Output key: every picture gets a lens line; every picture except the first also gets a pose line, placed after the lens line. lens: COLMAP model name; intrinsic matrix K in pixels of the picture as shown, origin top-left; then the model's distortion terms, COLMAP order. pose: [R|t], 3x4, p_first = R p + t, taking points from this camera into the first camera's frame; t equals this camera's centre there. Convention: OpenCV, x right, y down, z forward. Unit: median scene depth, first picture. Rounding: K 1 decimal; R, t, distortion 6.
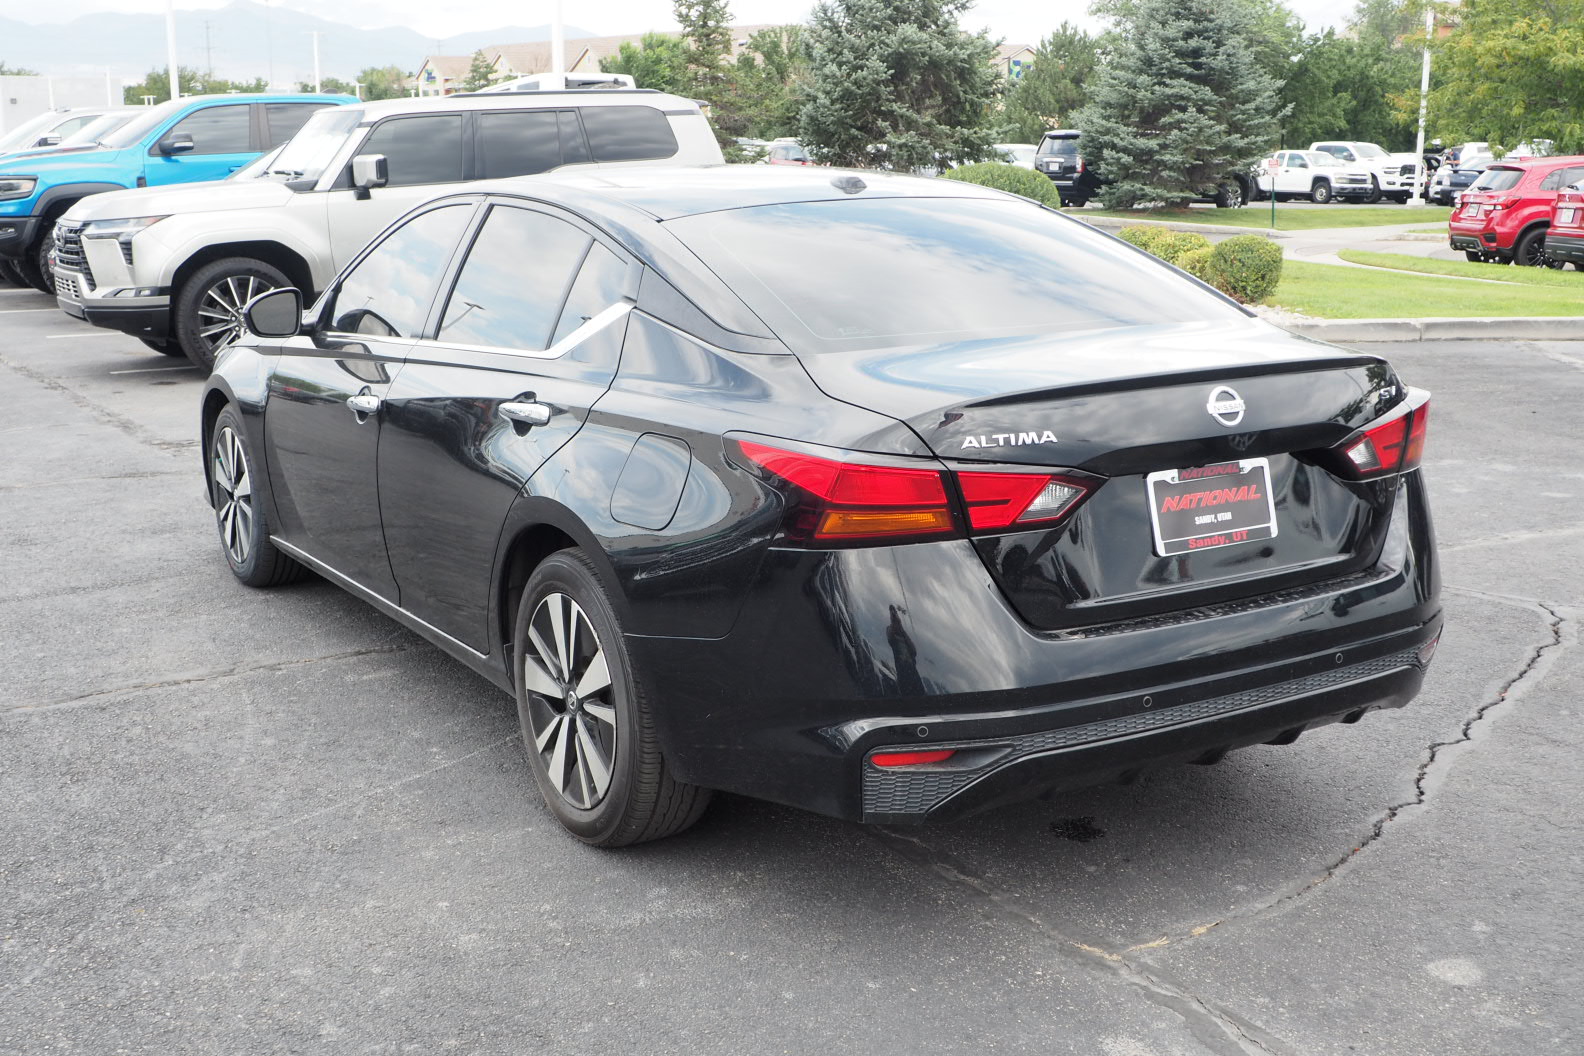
lens RADIAL K [[1780.3, 0, 799.6], [0, 1780.3, 533.2], [0, 0, 1]] dist [-0.003575, 0.000000]
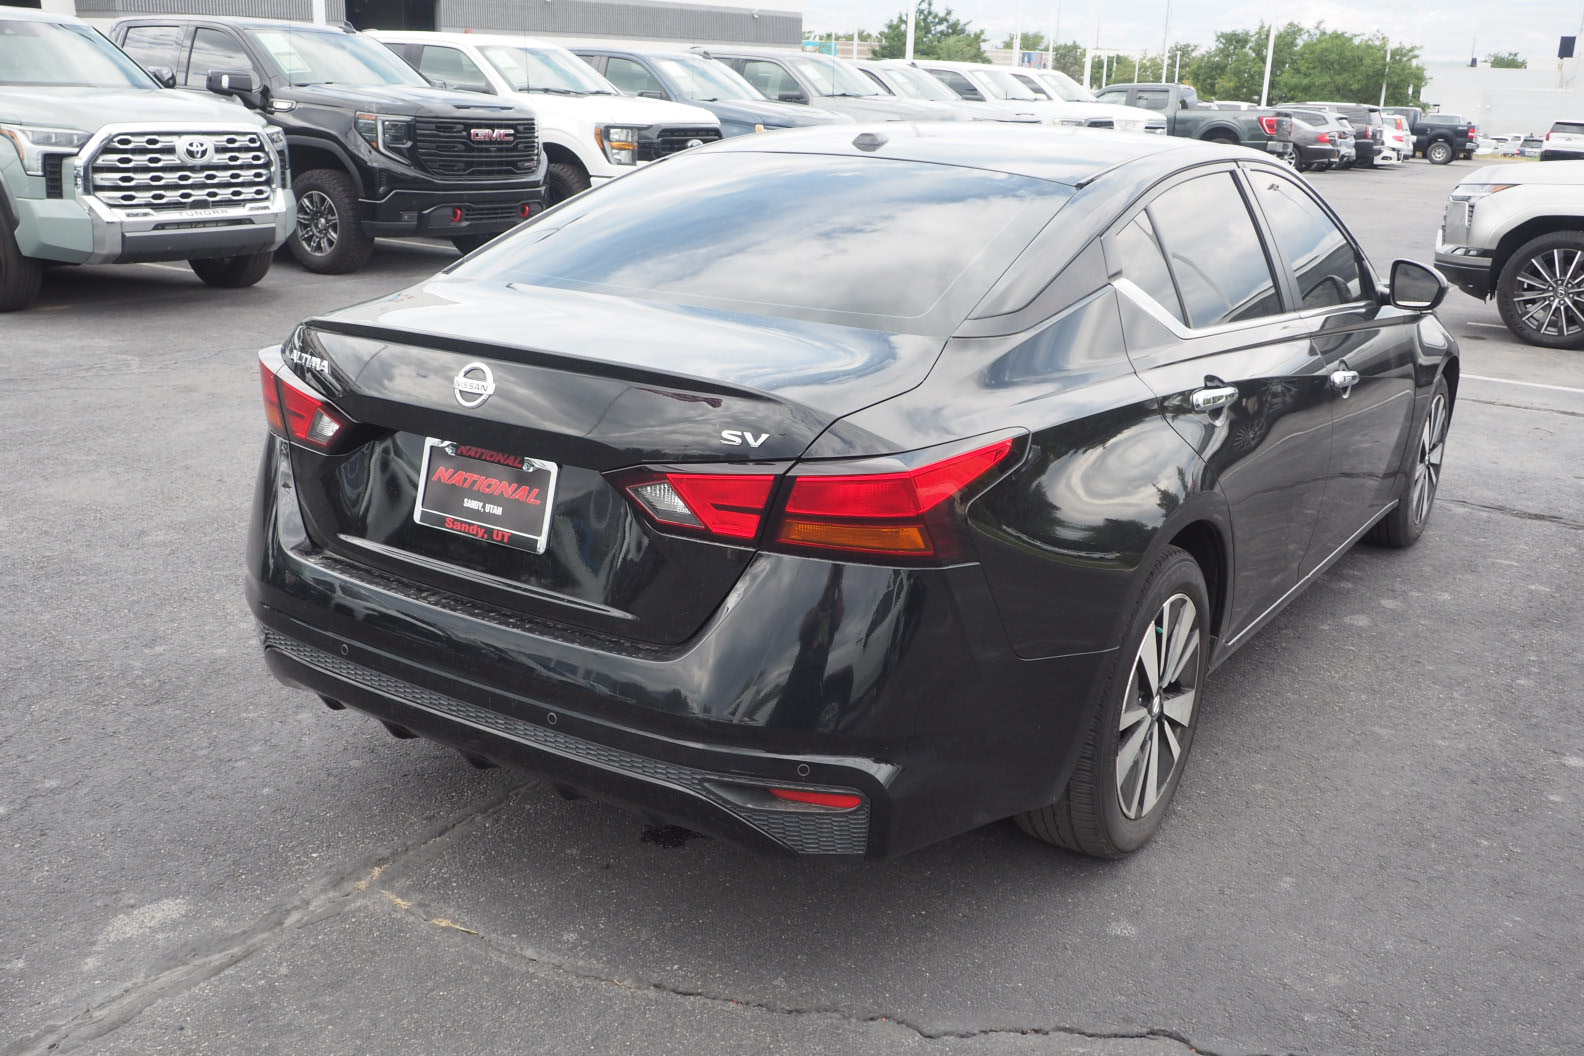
lens RADIAL K [[1466.9, 0, 799.3], [0, 1466.9, 523.5], [0, 0, 1]] dist [-0.012423, 0.000000]
pose [[0.430952, 0.278131, -0.858443, 0.944626], [-0.232819, 0.953377, 0.192010, -0.181099], [0.871823, 0.117115, 0.475614, 0.785348]]
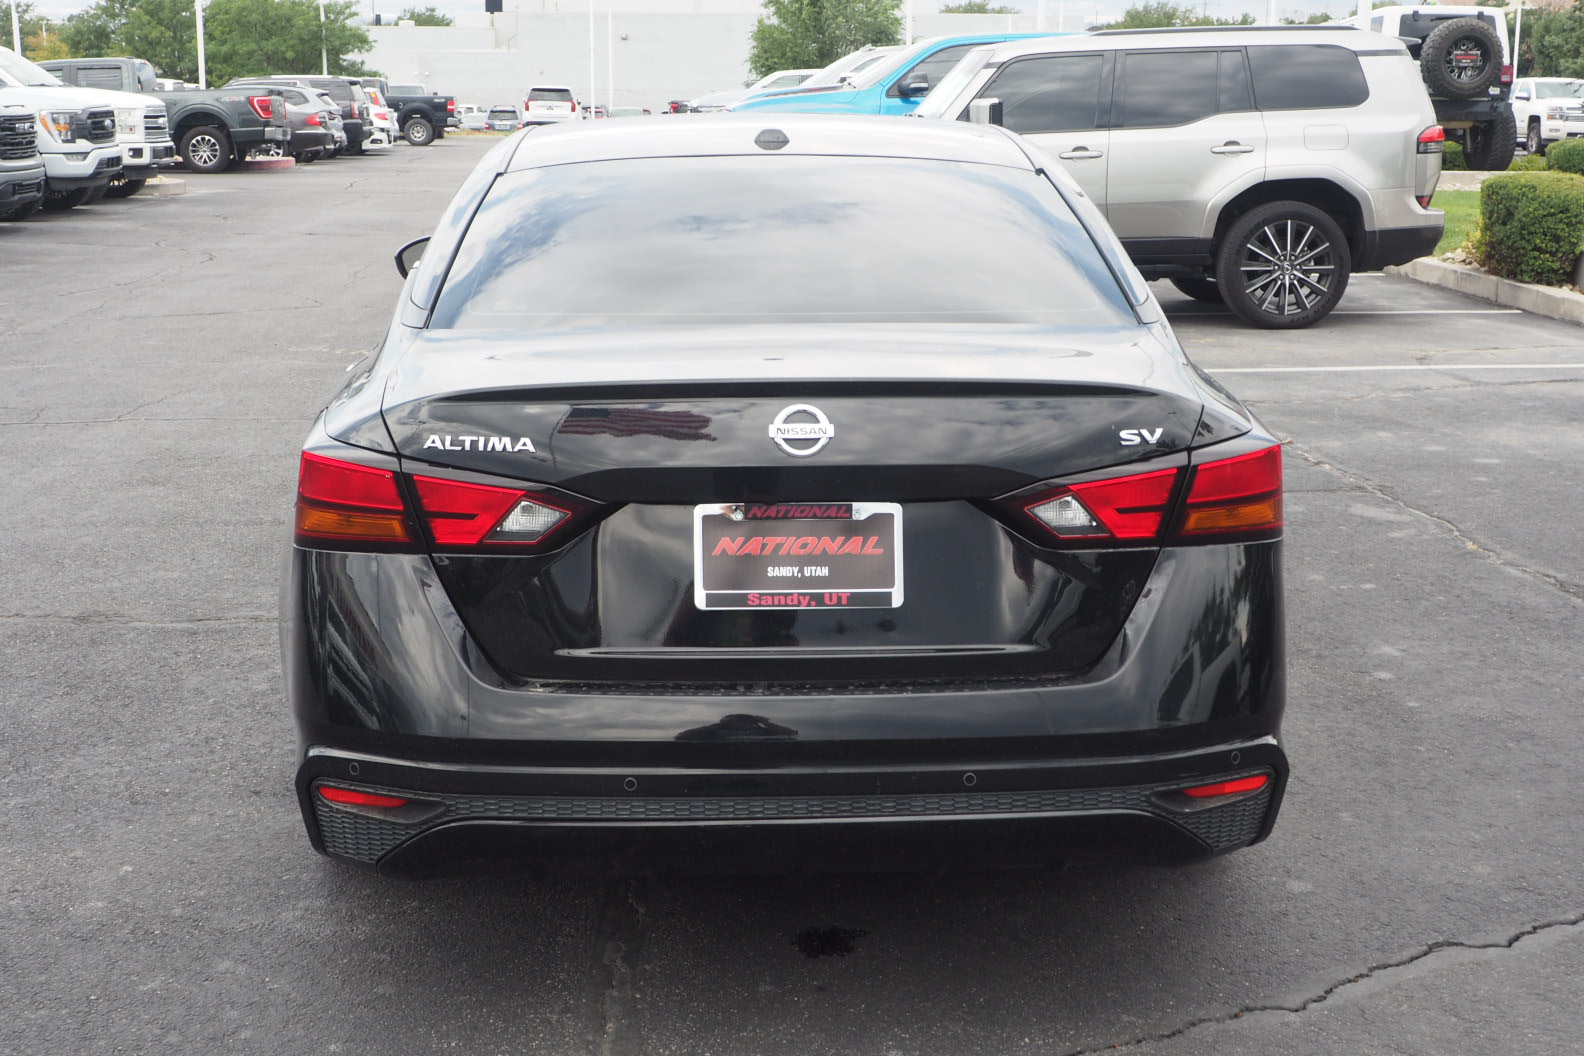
lens RADIAL K [[1971.4, 0, 783.8], [0, 1971.4, 526.4], [0, 0, 1]] dist [-0.001640, 0.000000]
pose [[0.870827, 0.115189, -0.477905, 0.638447], [-0.113106, 0.993026, 0.033249, -0.056250], [0.478402, 0.025099, 0.877782, 0.235141]]
